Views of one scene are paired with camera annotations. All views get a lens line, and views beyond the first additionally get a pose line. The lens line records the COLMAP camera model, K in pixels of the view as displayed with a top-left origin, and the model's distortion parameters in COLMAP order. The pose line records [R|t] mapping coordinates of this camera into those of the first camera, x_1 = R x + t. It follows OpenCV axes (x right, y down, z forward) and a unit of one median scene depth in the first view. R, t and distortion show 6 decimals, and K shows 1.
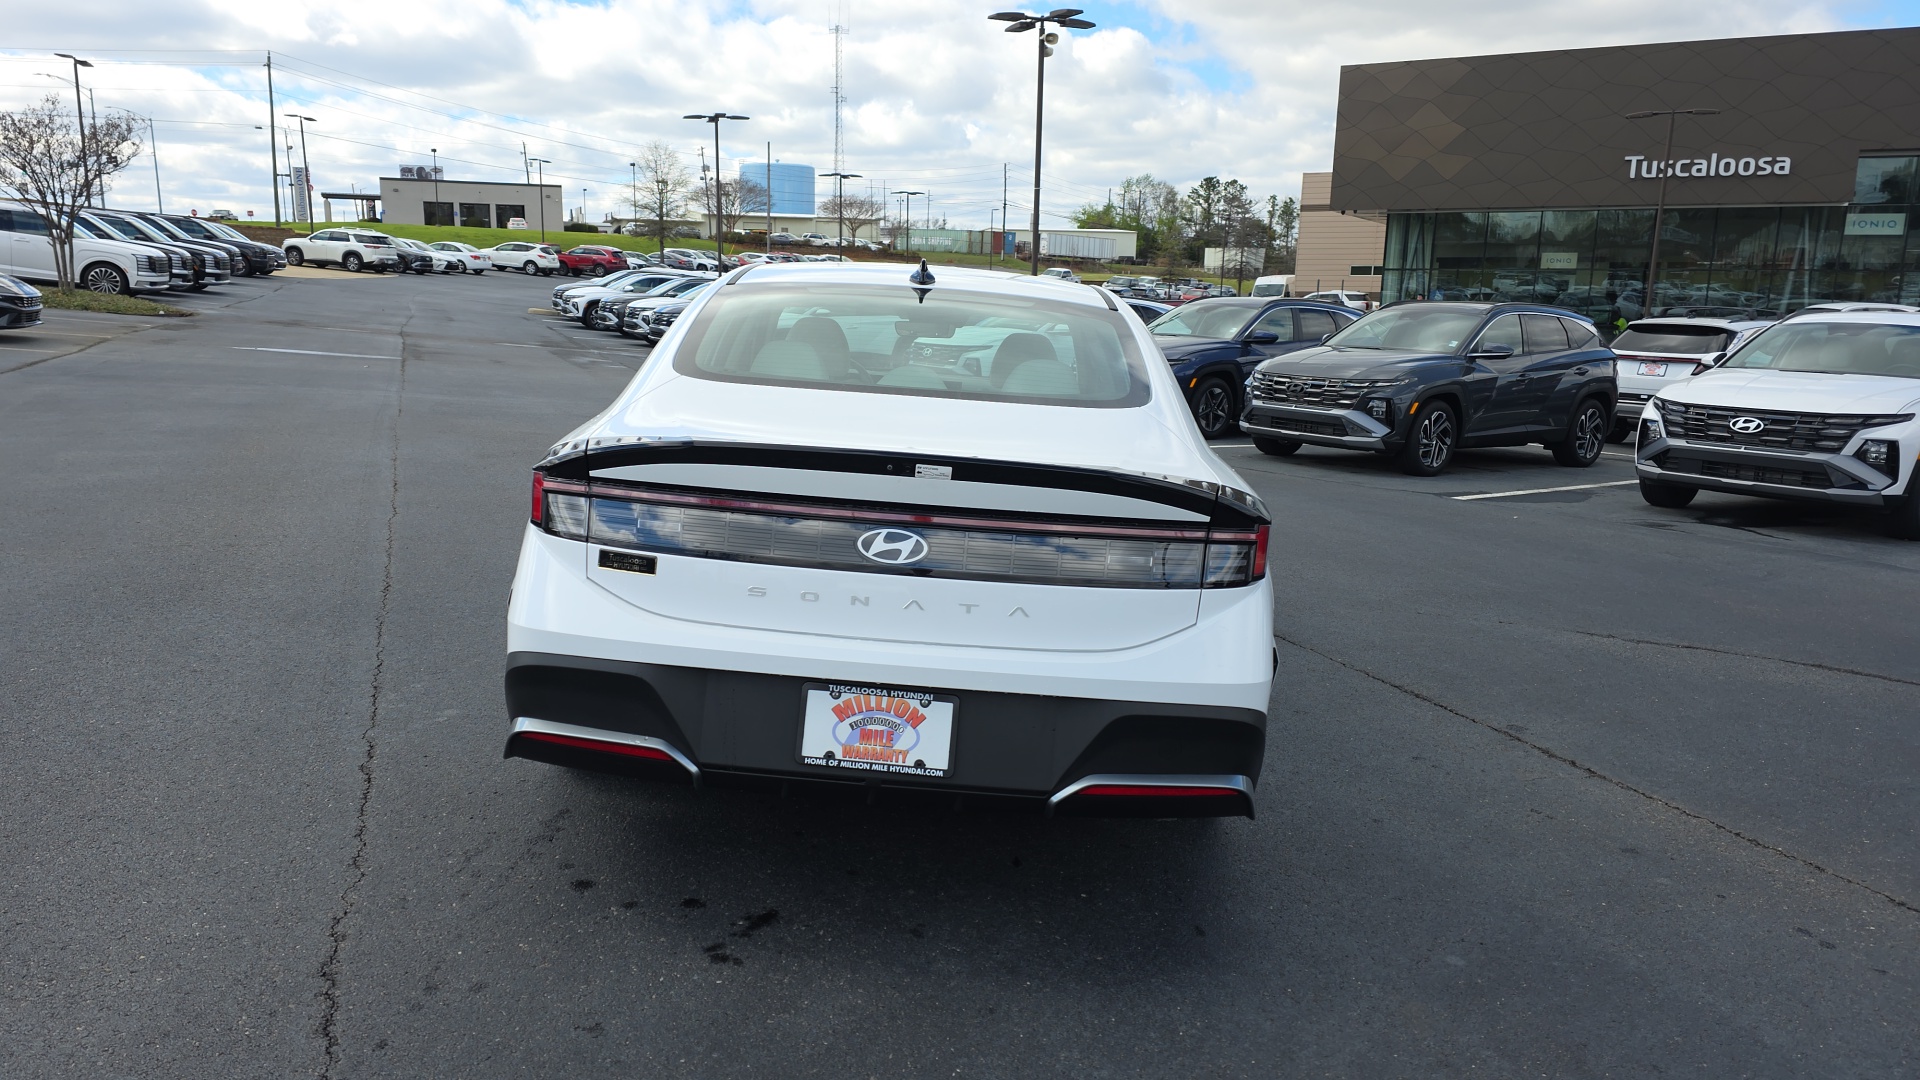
lens RADIAL K [[1268.7, 0, 928.7], [0, 1268.7, 538.2], [0, 0, 1]] dist [0.070026, -0.064444]
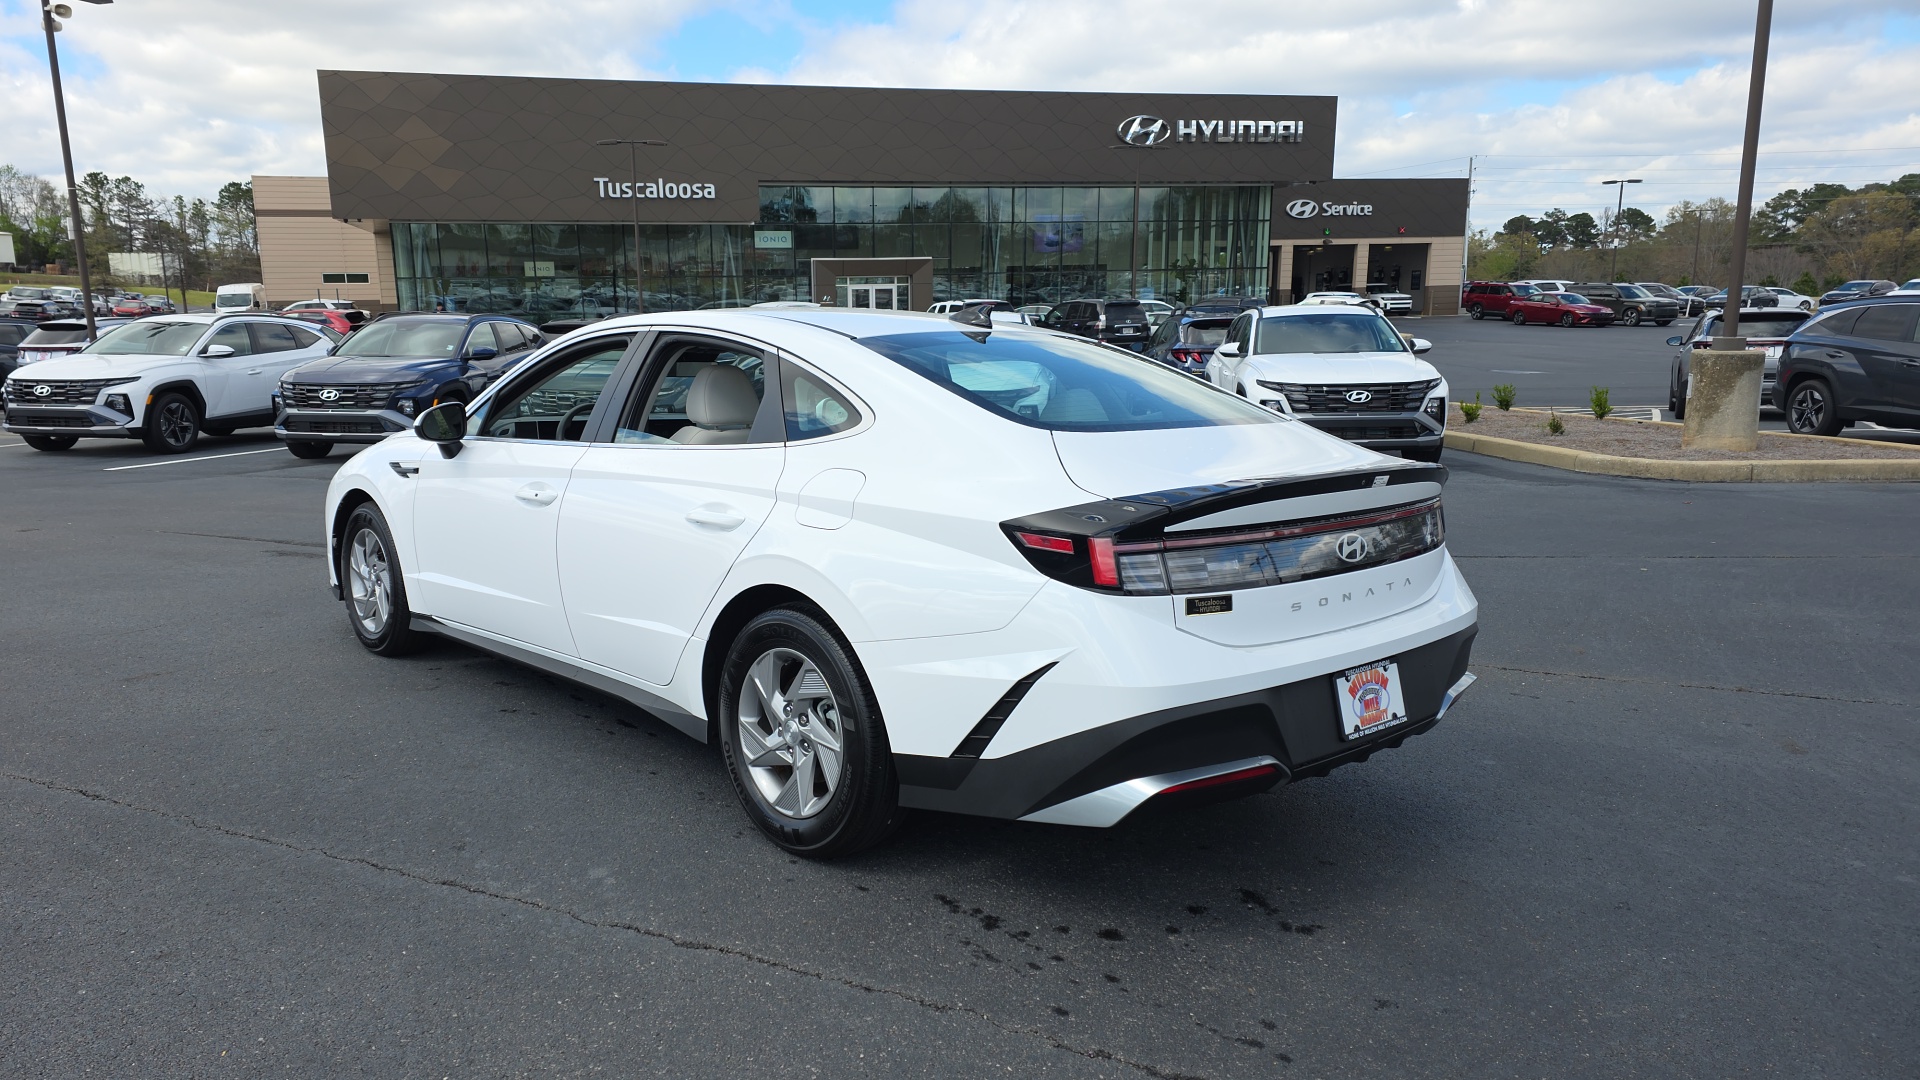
lens RADIAL K [[1235.6, 0, 902.0], [0, 1235.6, 551.4], [0, 0, 1]] dist [0.051686, -0.041305]
pose [[0.720857, -0.166507, 0.672786, -1.106027], [0.158685, 0.984579, 0.073649, -0.141704], [-0.674674, 0.053671, 0.736162, 0.404665]]
